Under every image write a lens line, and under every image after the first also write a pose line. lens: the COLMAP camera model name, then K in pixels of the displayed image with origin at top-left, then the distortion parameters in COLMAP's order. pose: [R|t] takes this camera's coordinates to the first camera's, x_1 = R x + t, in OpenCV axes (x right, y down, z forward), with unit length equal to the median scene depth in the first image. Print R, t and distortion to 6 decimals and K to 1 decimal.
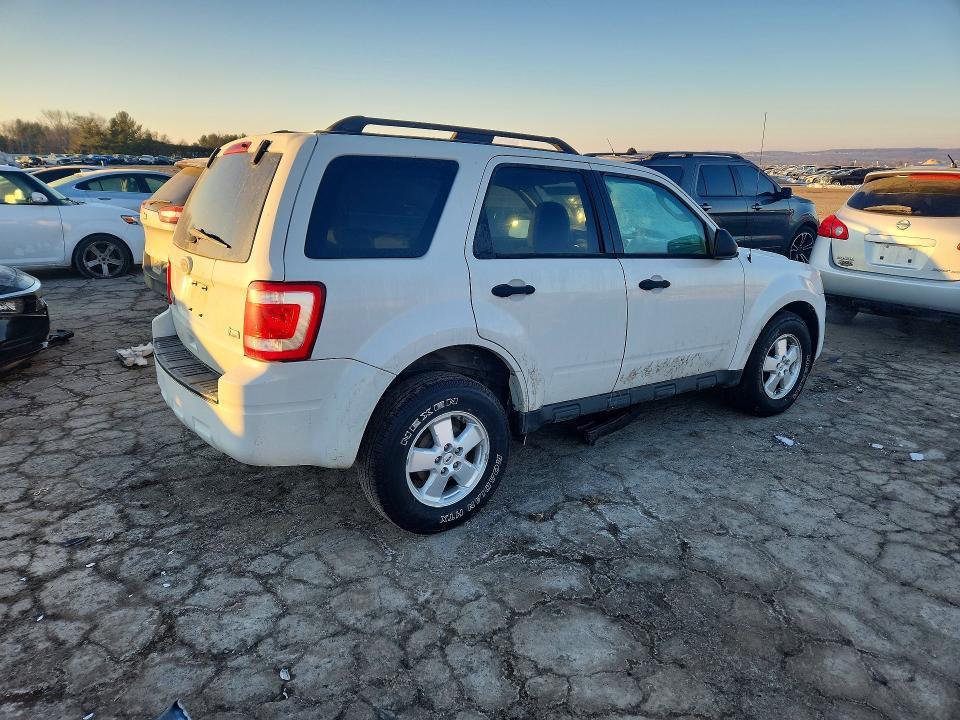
lens RADIAL K [[659.5, 0, 480.0], [0, 659.5, 360.0], [0, 0, 1]] dist [-0.001922, -0.004137]
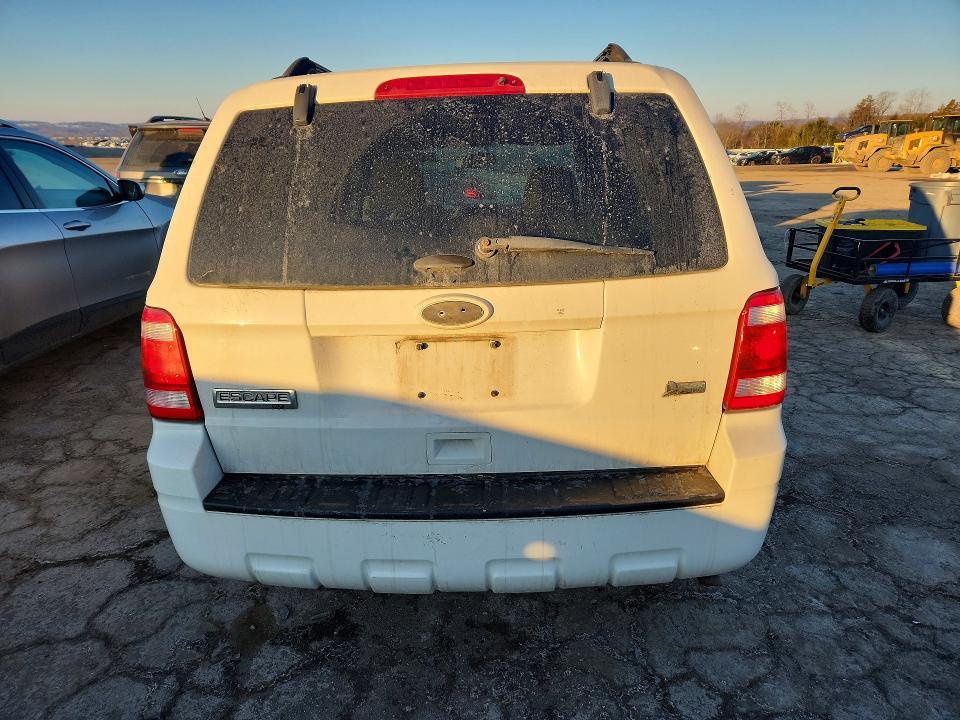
lens RADIAL K [[659.5, 0, 480.0], [0, 659.5, 360.0], [0, 0, 1]] dist [-0.001922, -0.004137]
pose [[0.608084, -0.259680, 0.750200, -0.880166], [0.246911, 0.959984, 0.132159, -0.170915], [-0.754499, 0.104869, 0.647868, 0.698335]]
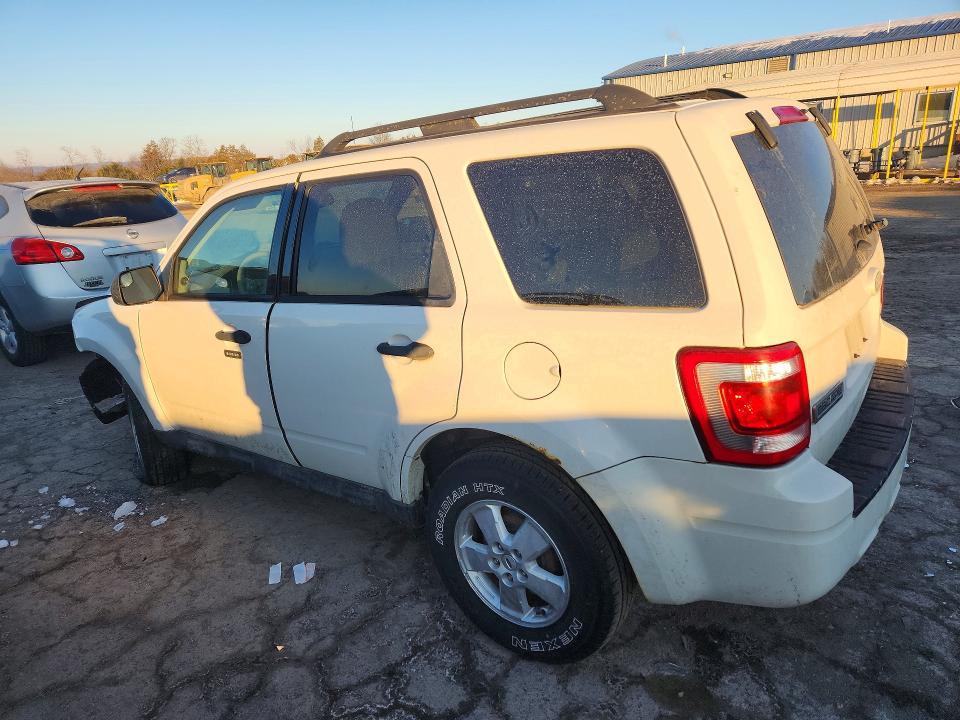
lens RADIAL K [[659.5, 0, 480.0], [0, 659.5, 360.0], [0, 0, 1]] dist [-0.001922, -0.004137]
pose [[-0.316441, -0.259277, 0.912492, -1.023521], [0.317684, 0.877412, 0.359478, -0.465902], [-0.893836, 0.403638, -0.195281, 1.624385]]
